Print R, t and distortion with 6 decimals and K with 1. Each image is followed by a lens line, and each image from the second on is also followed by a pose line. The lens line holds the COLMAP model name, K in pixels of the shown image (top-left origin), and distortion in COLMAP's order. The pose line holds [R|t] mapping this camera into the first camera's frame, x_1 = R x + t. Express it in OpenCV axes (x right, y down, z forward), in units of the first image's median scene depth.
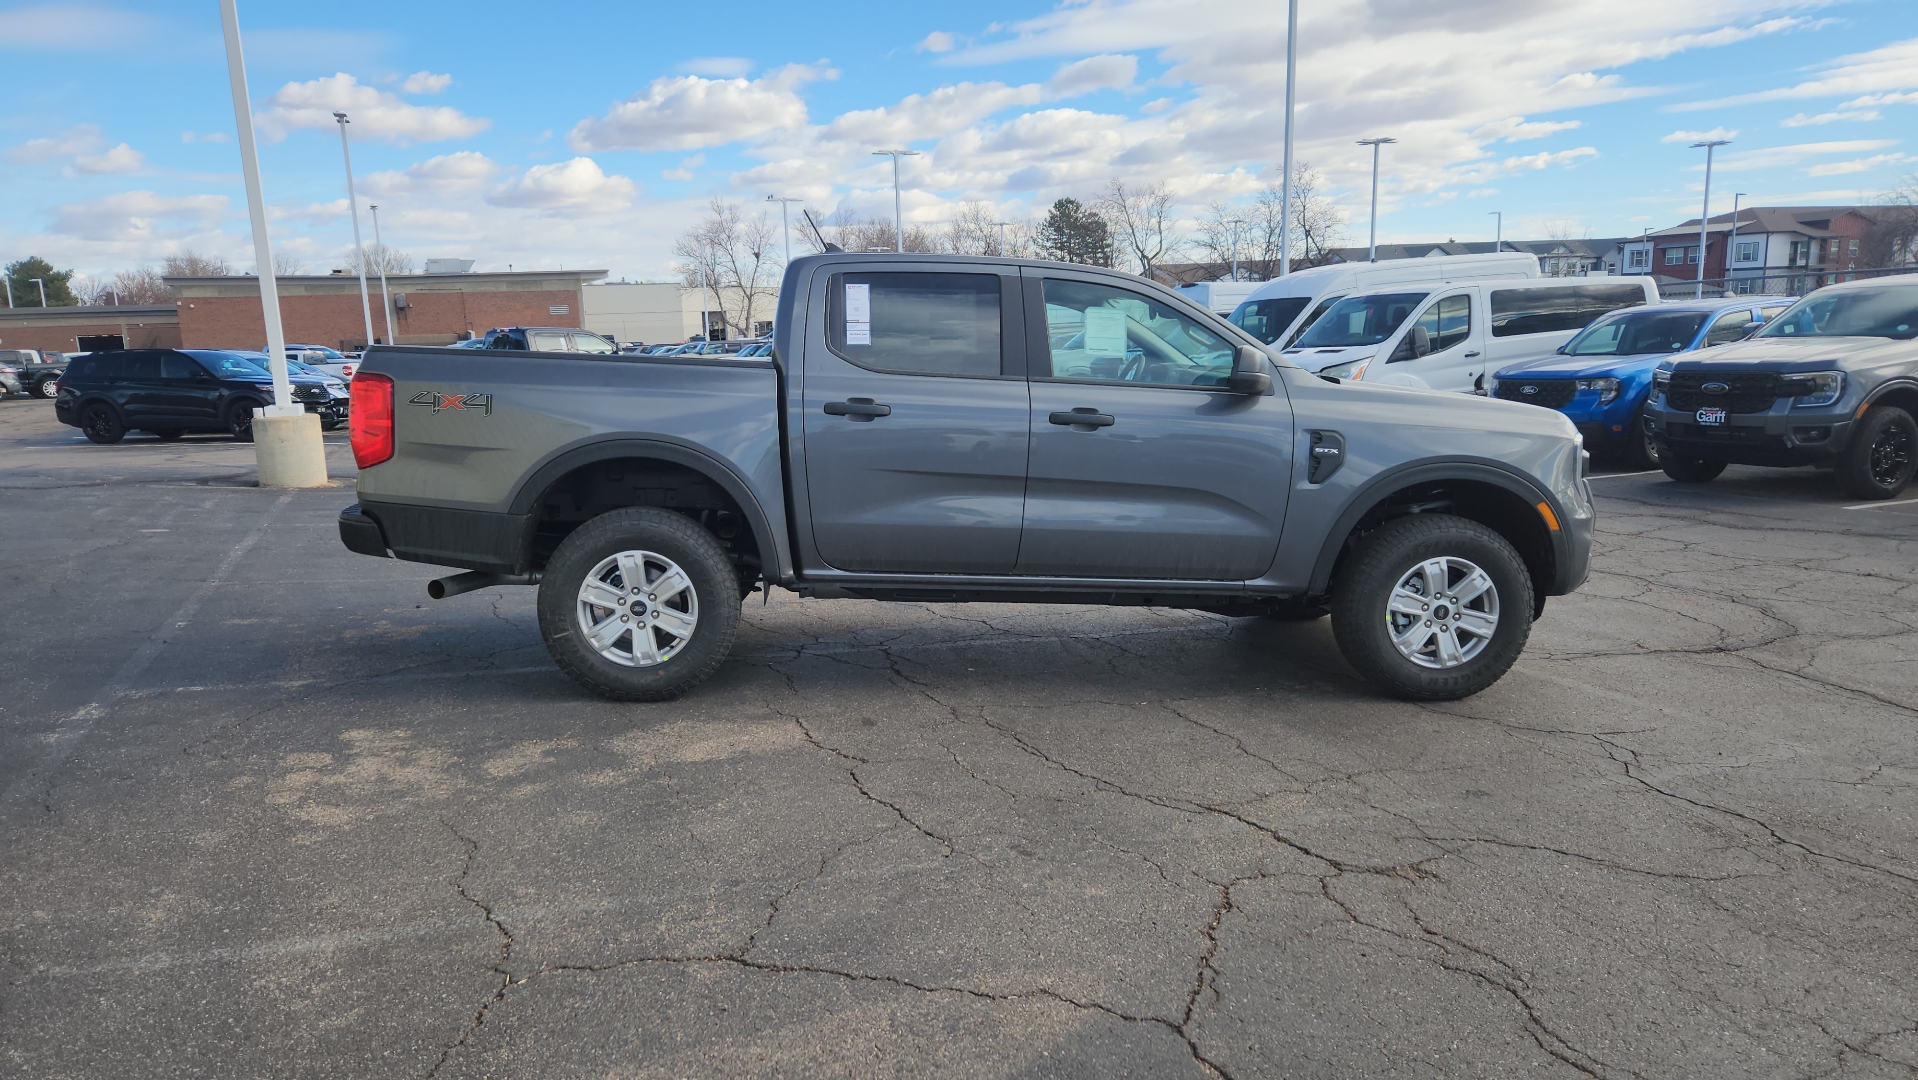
lens RADIAL K [[1285.1, 0, 927.0], [0, 1285.1, 538.0], [0, 0, 1]] dist [0.070348, -0.053205]
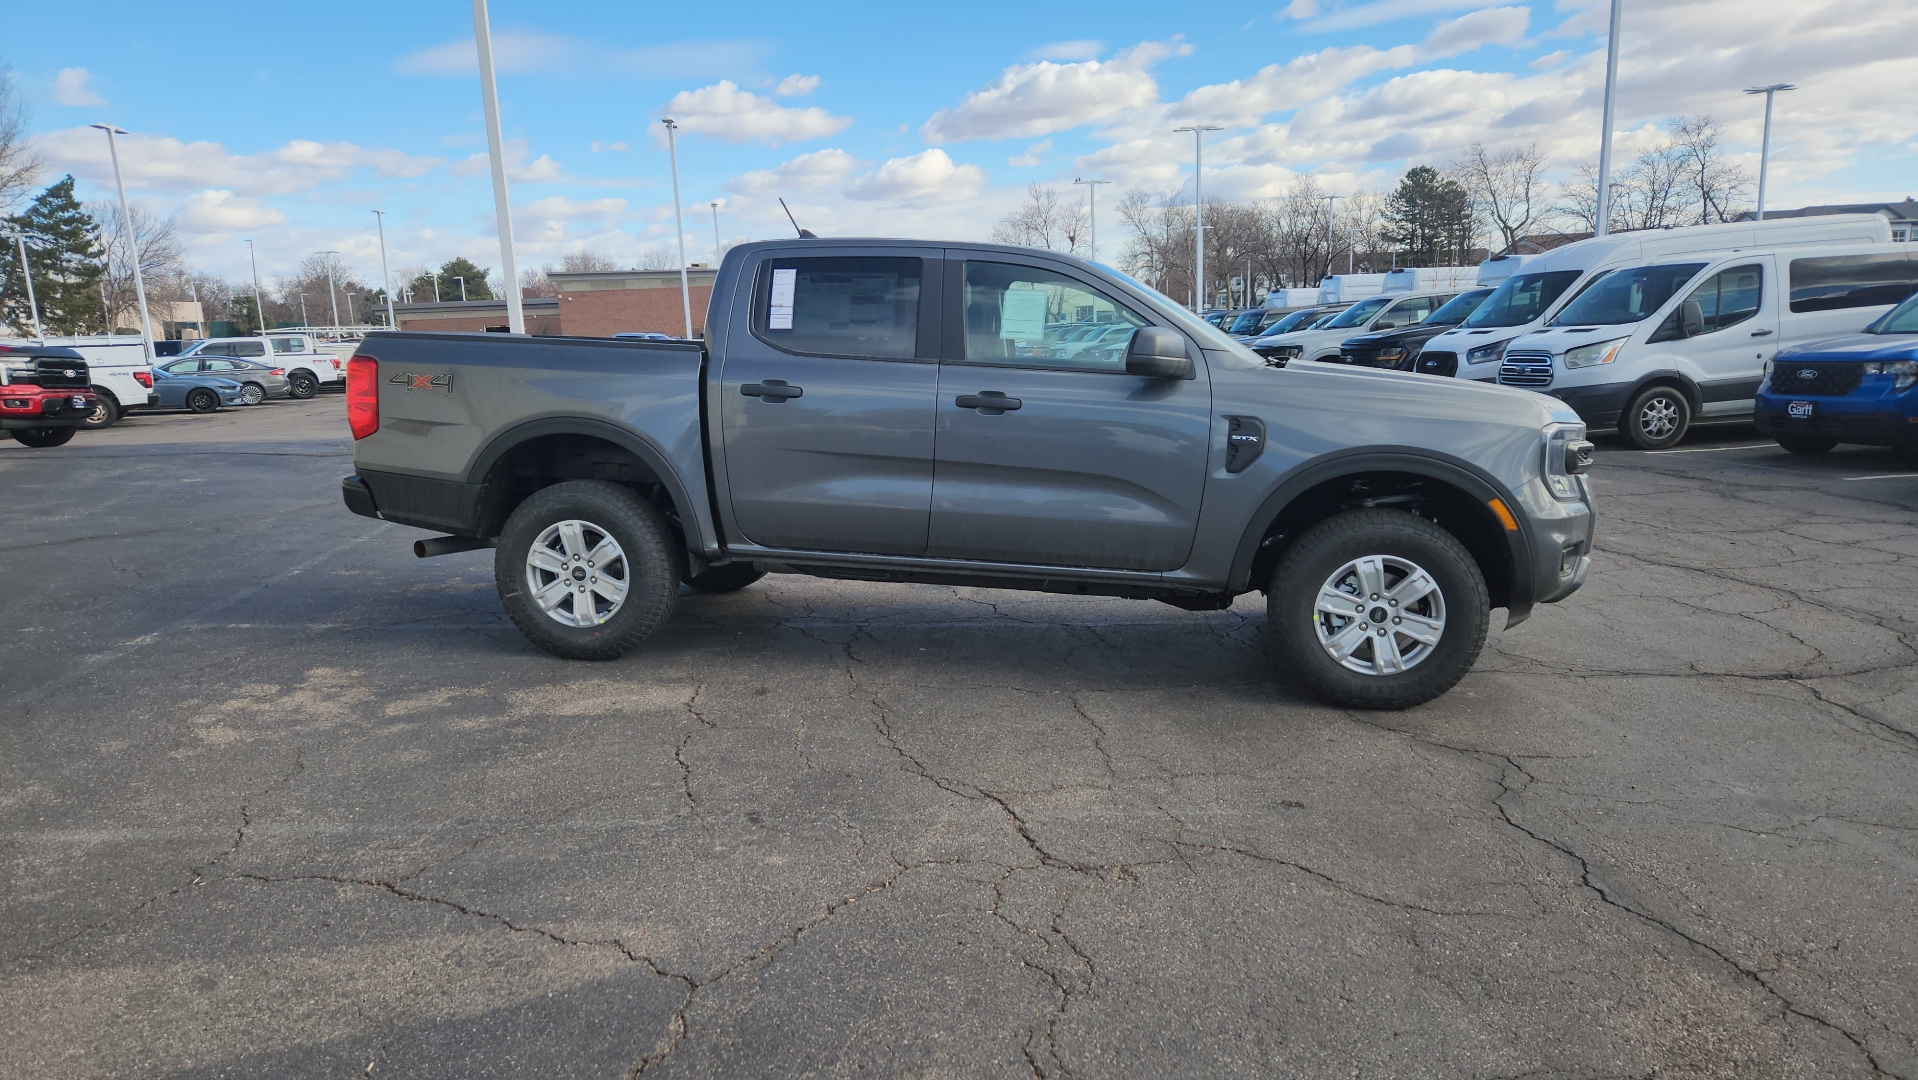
lens RADIAL K [[1285.1, 0, 923.4], [0, 1285.1, 543.4], [0, 0, 1]] dist [0.070348, -0.053205]
pose [[0.966160, 0.036266, -0.255380, 0.322822], [-0.032184, 0.999279, 0.020149, -0.001931], [0.255926, -0.011248, 0.966631, 0.025948]]
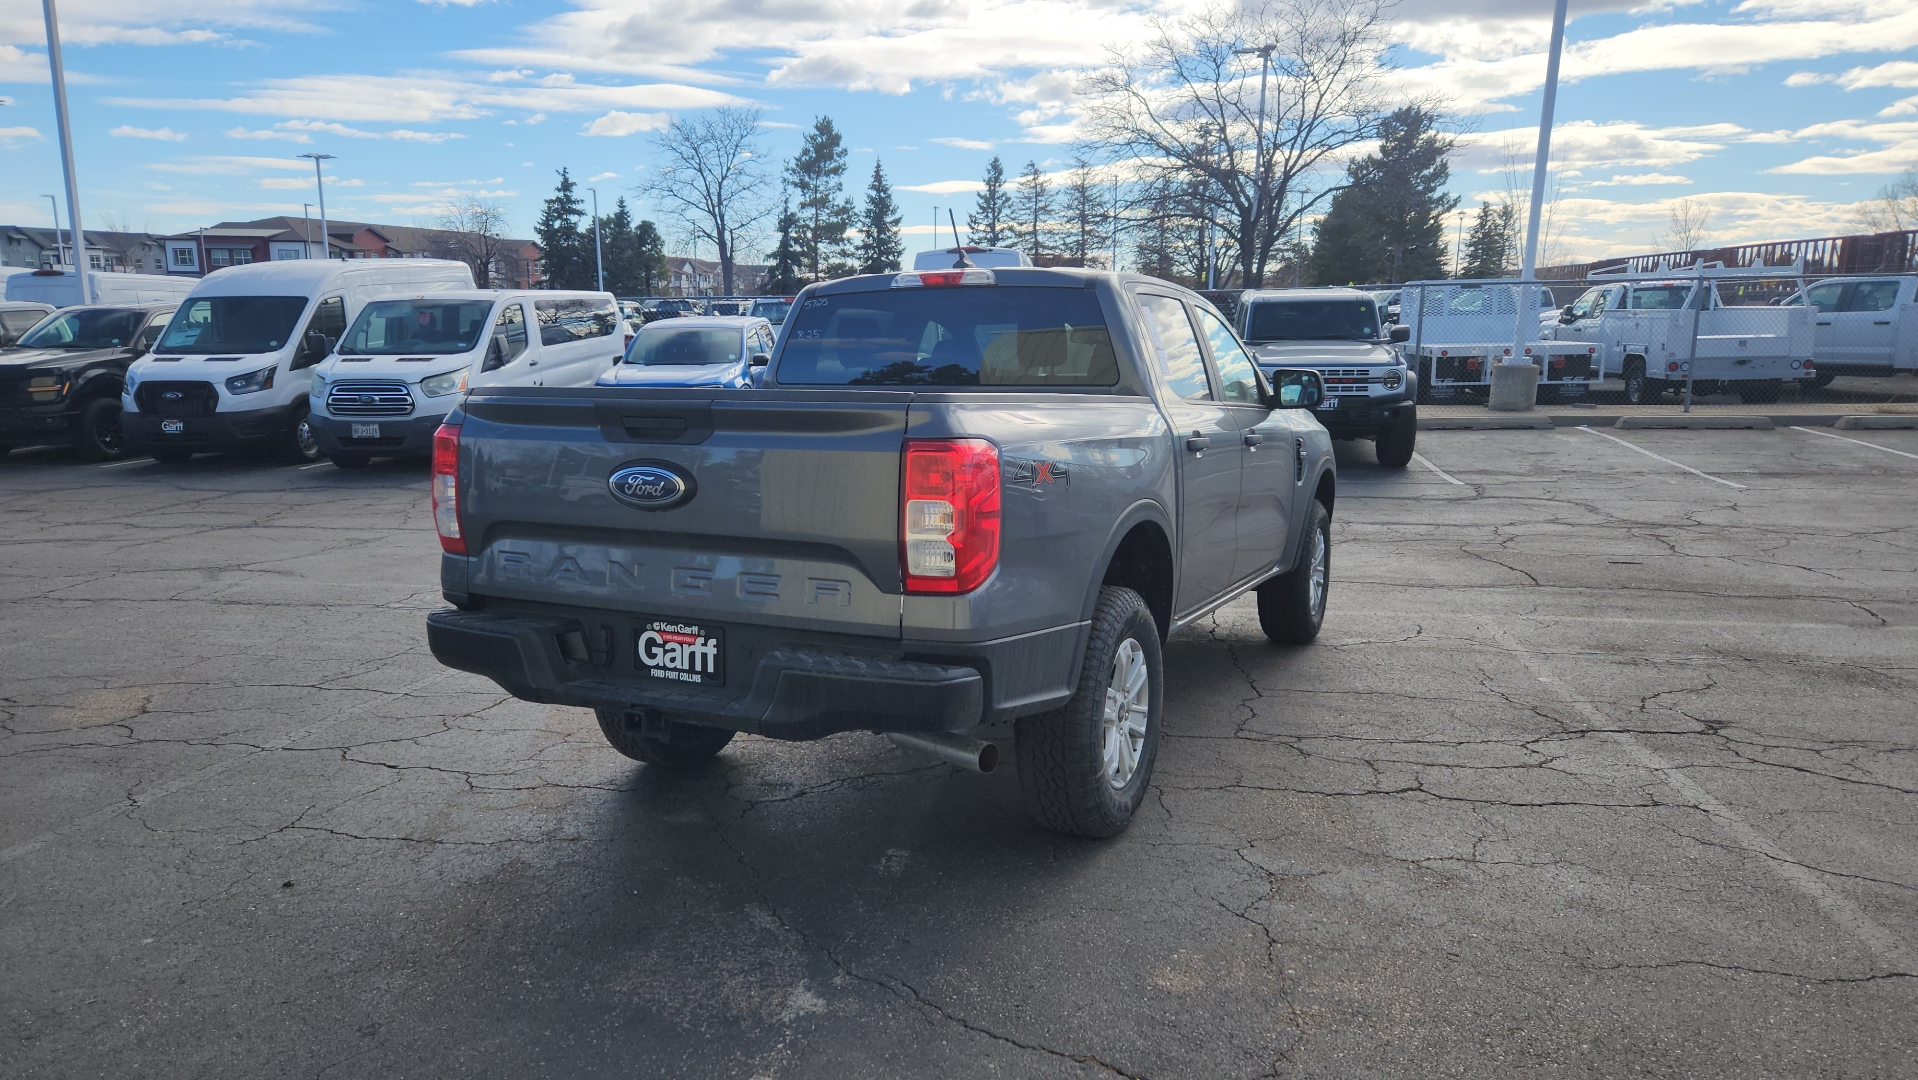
lens RADIAL K [[1286.6, 0, 926.5], [0, 1286.6, 548.5], [0, 0, 1]] dist [0.071288, -0.055271]
pose [[0.508173, -0.131932, 0.851090, -0.918401], [0.124943, 0.989037, 0.078714, -0.118454], [-0.852144, 0.066337, 0.519086, 0.667541]]
